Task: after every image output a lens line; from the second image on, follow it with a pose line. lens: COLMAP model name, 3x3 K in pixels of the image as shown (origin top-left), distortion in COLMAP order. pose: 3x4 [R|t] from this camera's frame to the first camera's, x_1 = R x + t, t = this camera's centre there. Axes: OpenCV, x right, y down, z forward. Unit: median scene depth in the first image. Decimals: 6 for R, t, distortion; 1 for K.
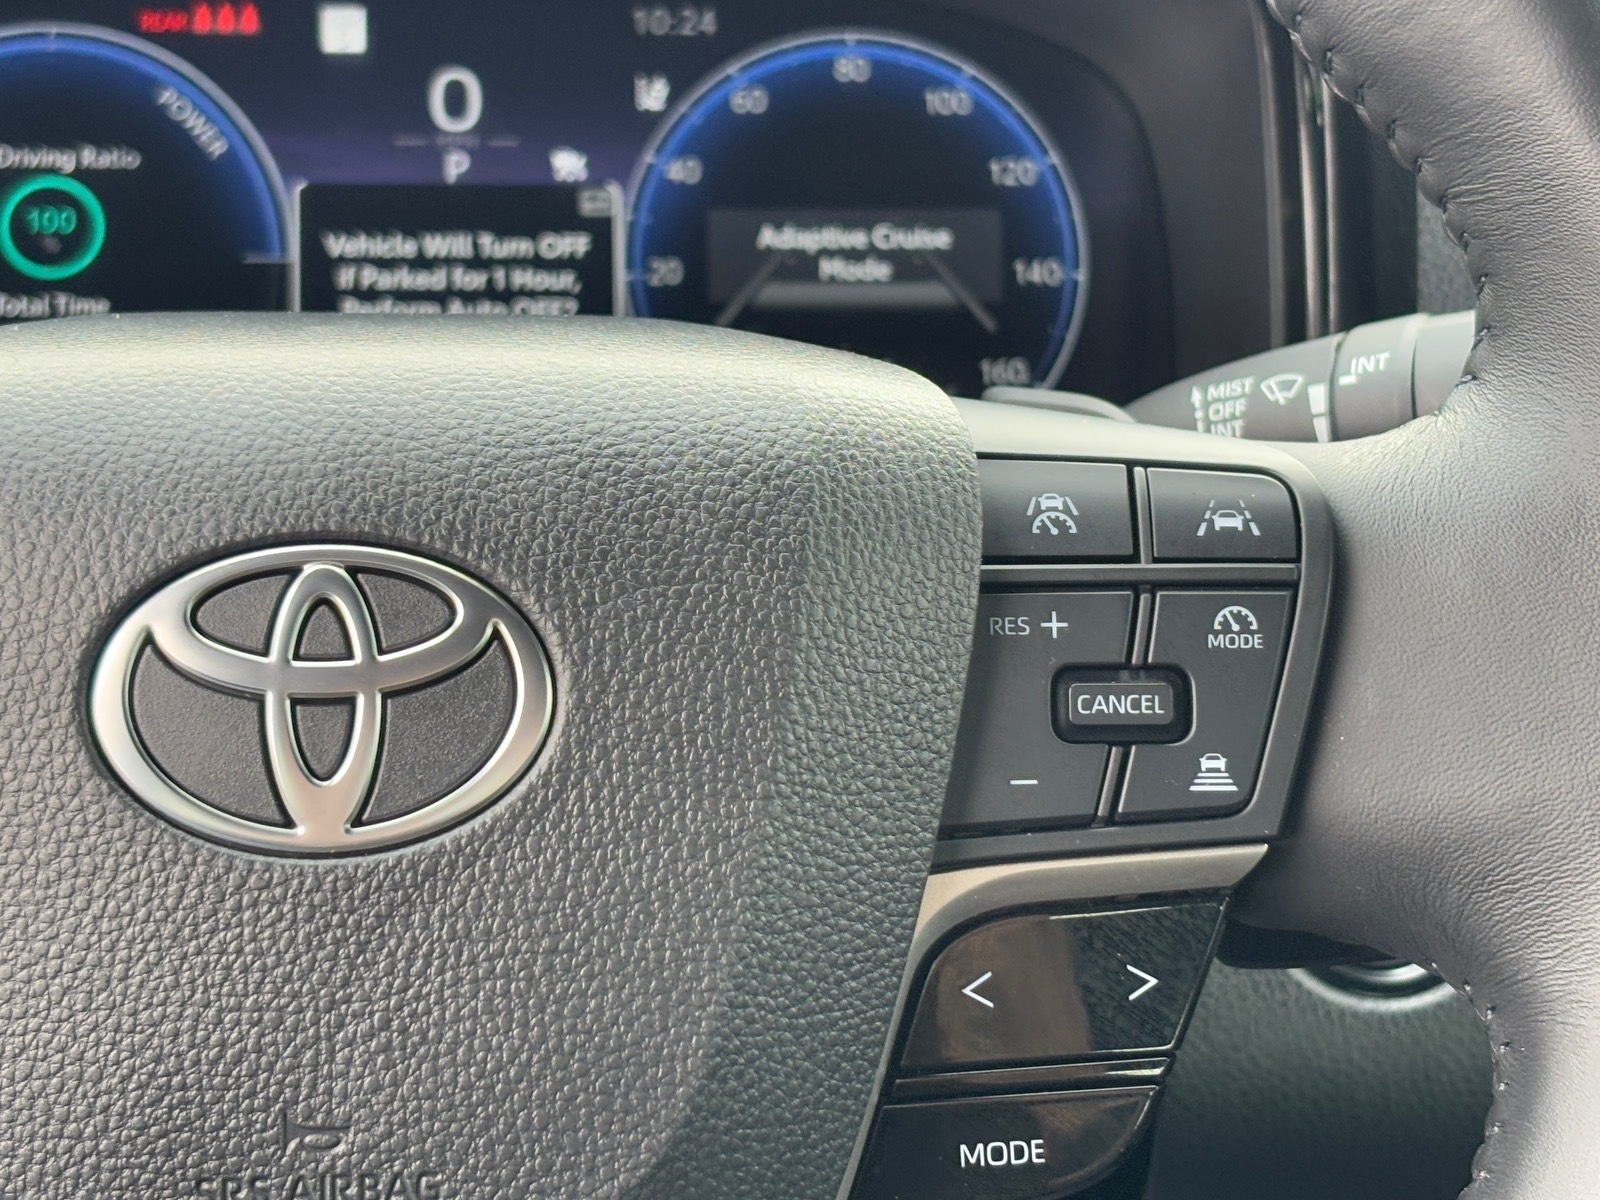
lens RADIAL K [[3175.3, 0, 822.5], [0, 3175.3, 594.0], [0, 0, 1]] dist [0.117238, 0.000000]
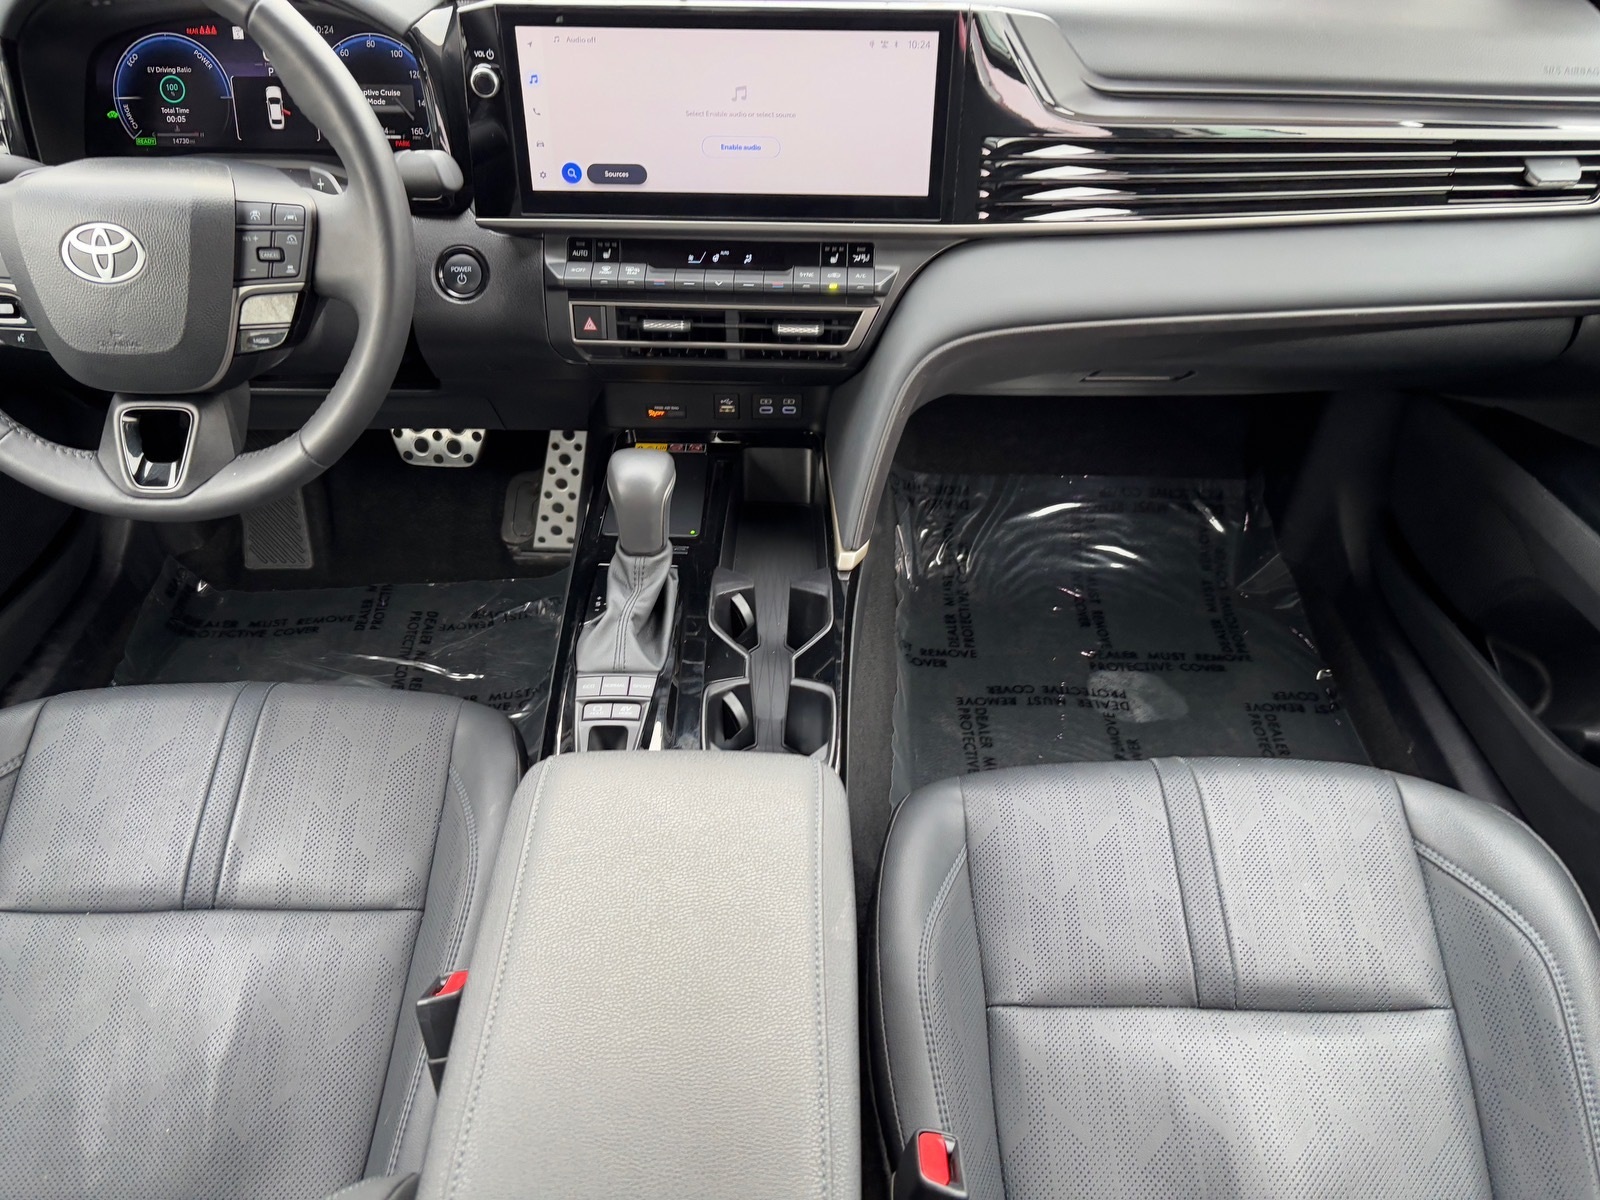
lens RADIAL K [[1226.4, 0, 793.9], [0, 1226.4, 611.4], [0, 0, 1]] dist [0.035328, -0.046592]
pose [[0.996518, 0.044997, -0.070188, 0.663457], [-0.012231, 0.911646, 0.410794, -0.162288], [0.082471, -0.408505, 0.909023, -0.594122]]
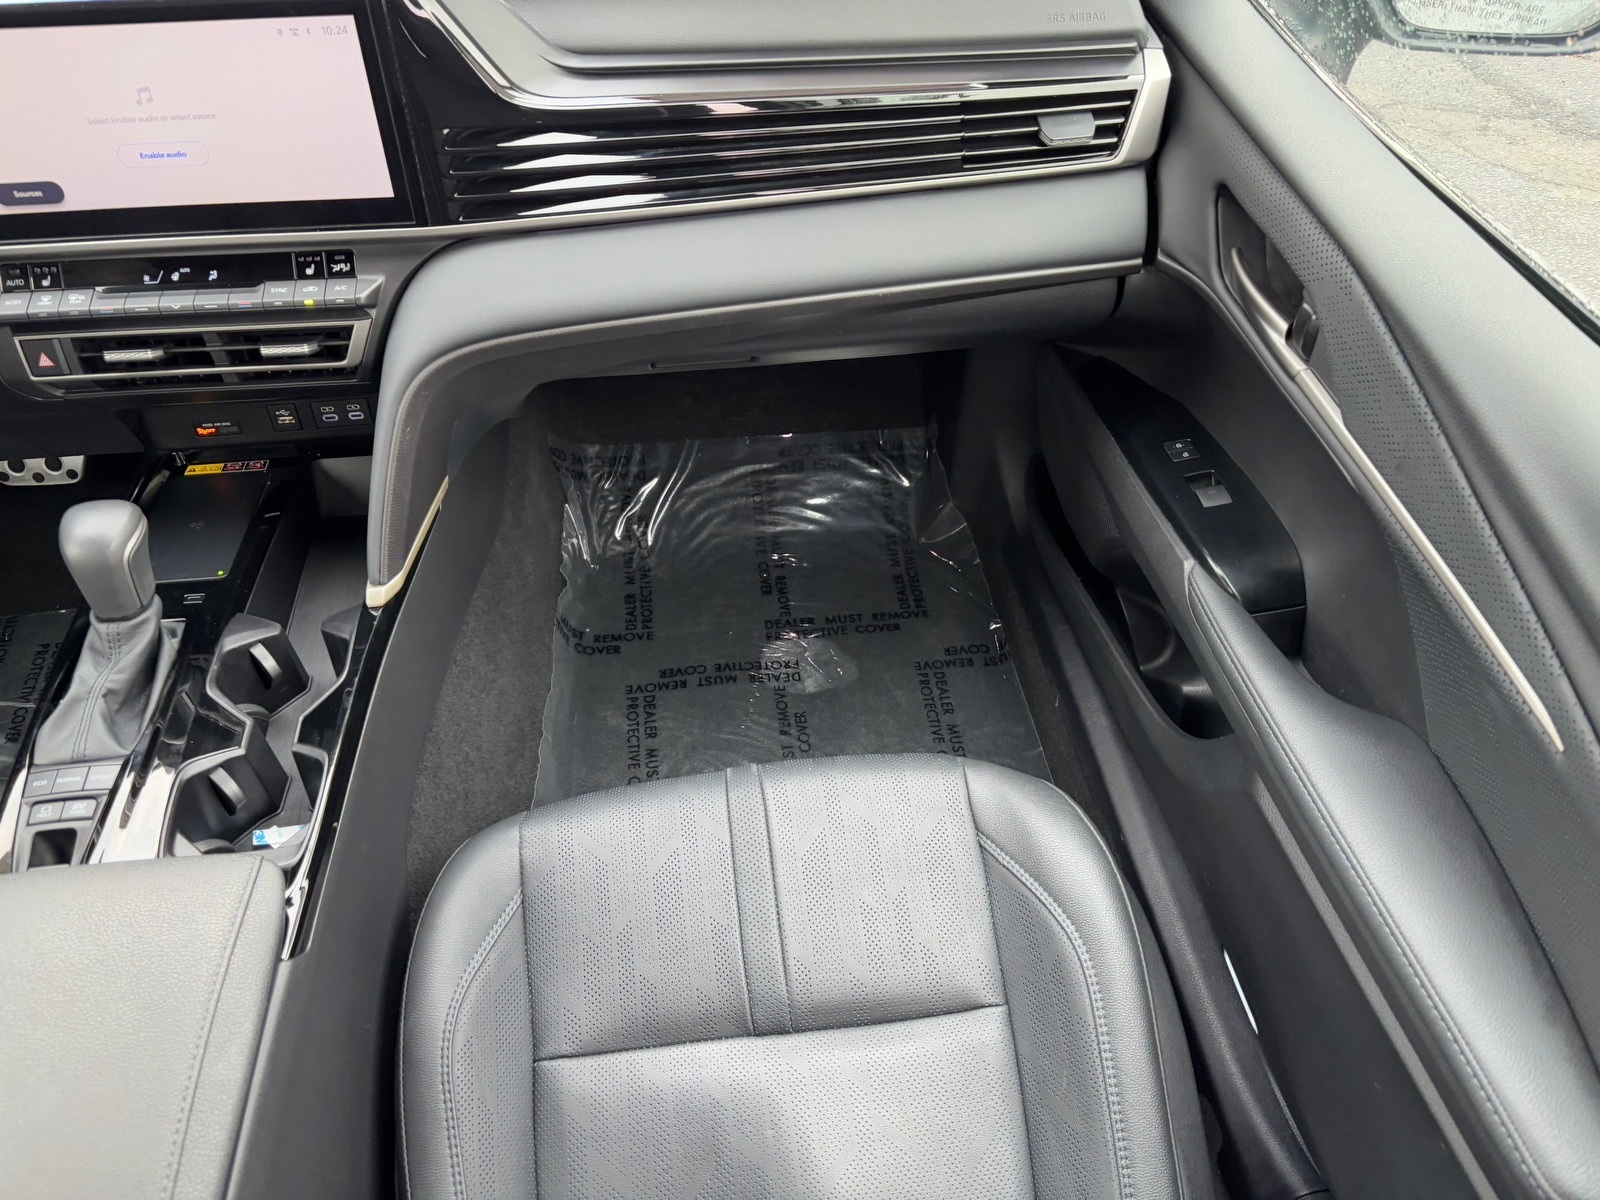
lens RADIAL K [[1226.4, 0, 821.7], [0, 1226.4, 607.3], [0, 0, 1]] dist [0.035328, -0.046592]
pose [[0.998725, -0.043810, 0.025088, 1.077065], [0.026439, 0.877230, 0.479342, -0.243695], [-0.043008, -0.478068, 0.877269, -0.449822]]
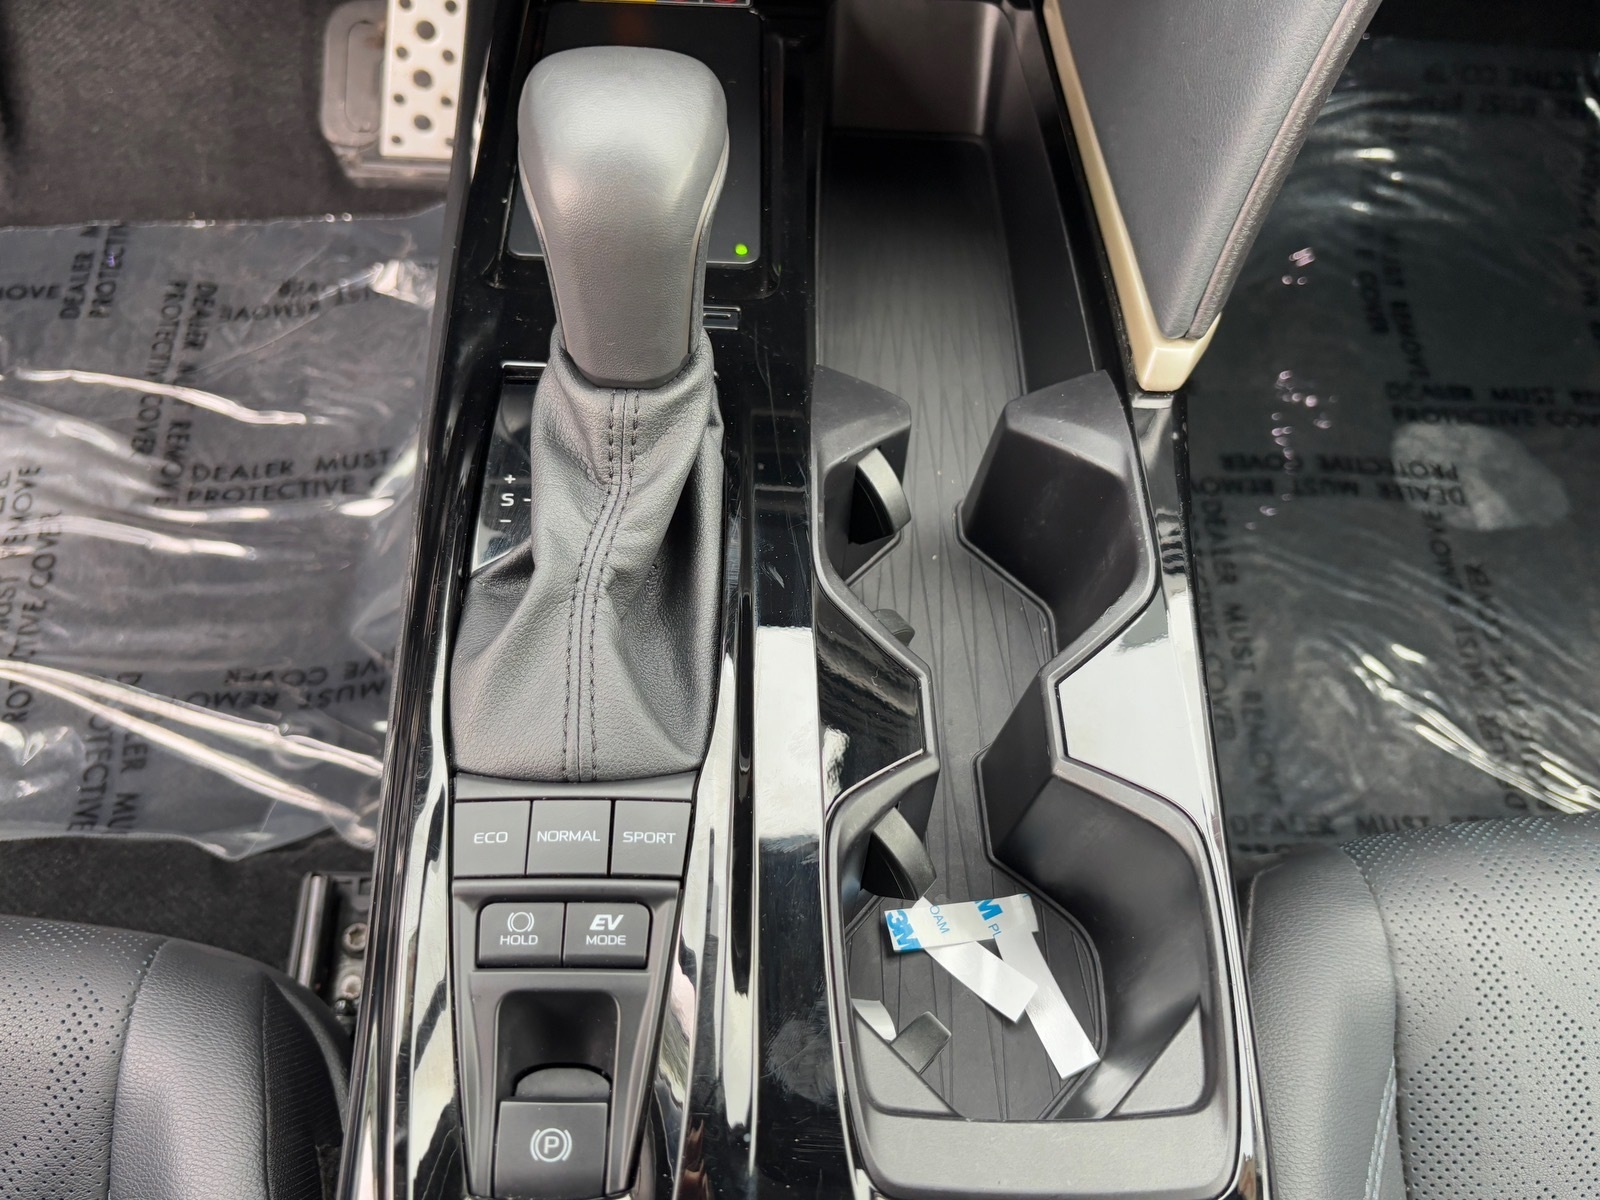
lens RADIAL K [[1344.9, 0, 797.9], [0, 1344.9, 608.9], [0, 0, 1]] dist [0.013381, -0.032458]
pose [[0.997258, 0.073776, -0.005733, 0.466488], [-0.049235, 0.719372, 0.692878, 0.049266], [0.055242, -0.690696, 0.721032, 0.244842]]
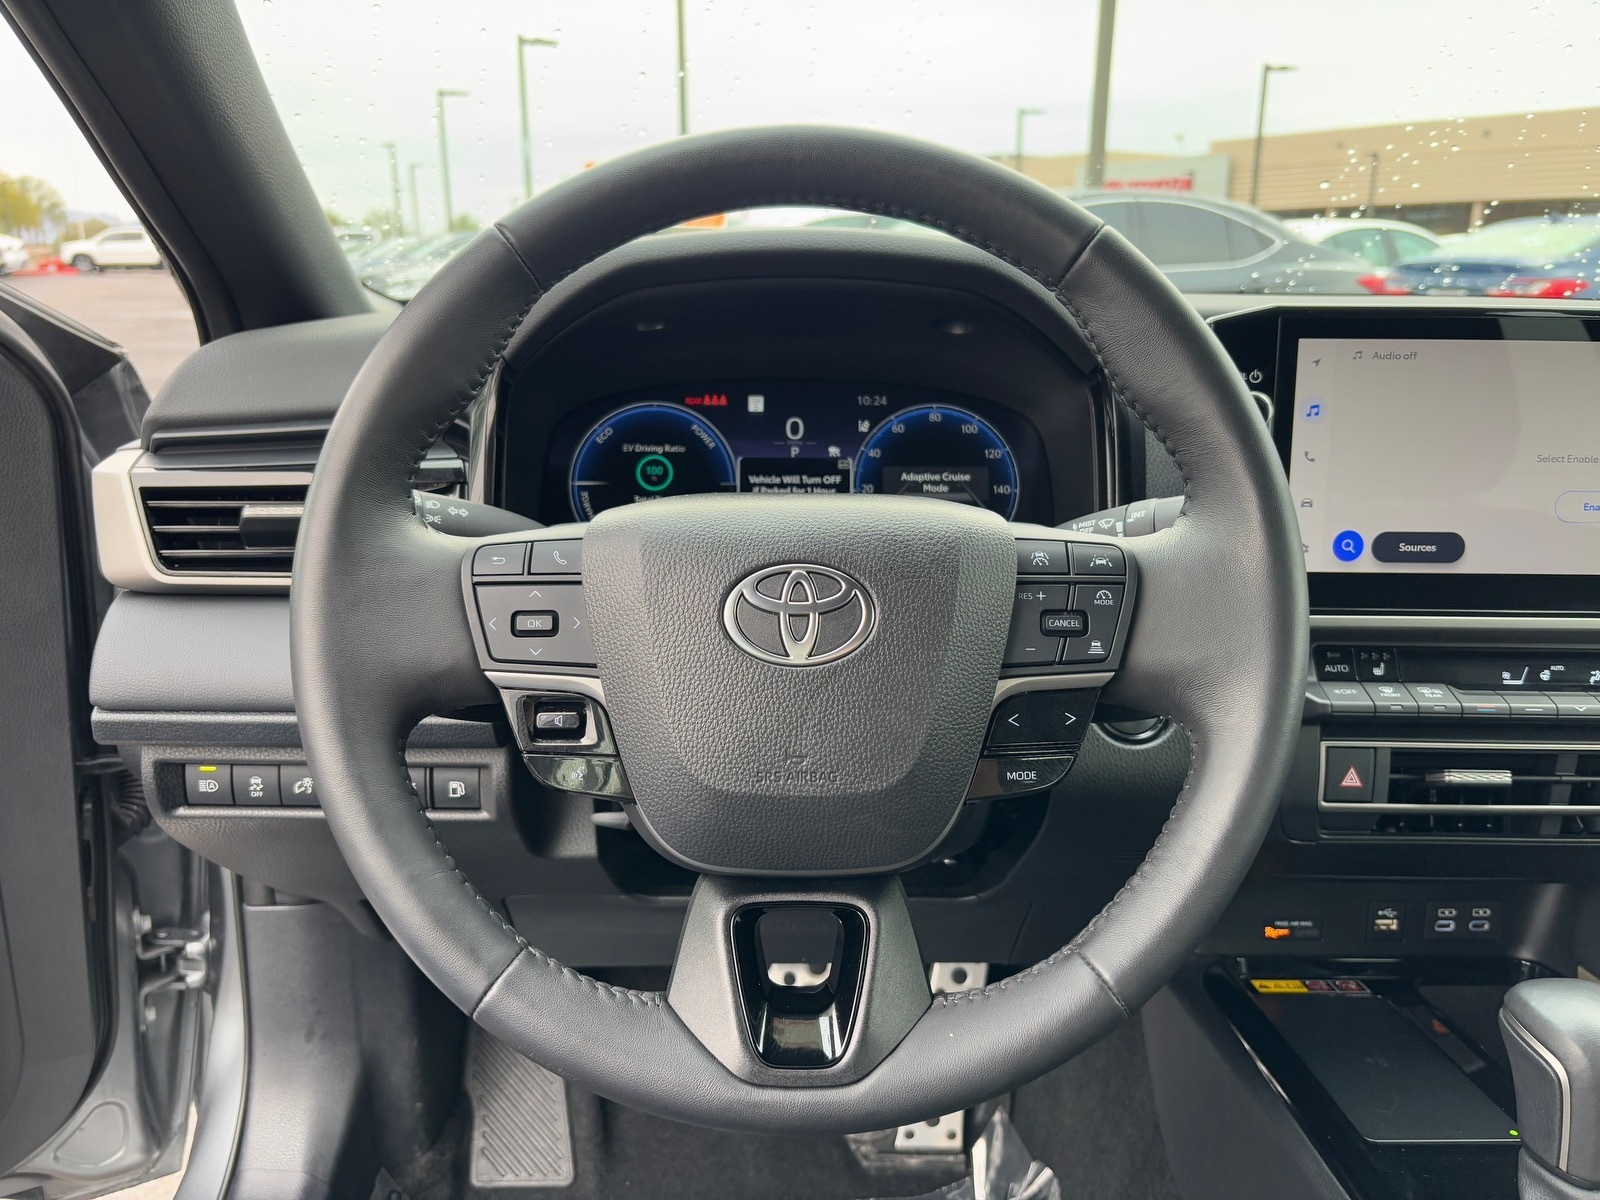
lens RADIAL K [[1226.4, 0, 787.3], [0, 1226.4, 610.8], [0, 0, 1]] dist [0.035328, -0.046592]
pose [[0.998103, 0.010852, -0.060604, -0.054404], [-0.012089, 0.999725, -0.020095, 0.029327], [0.060370, 0.020789, 0.997960, -0.084294]]
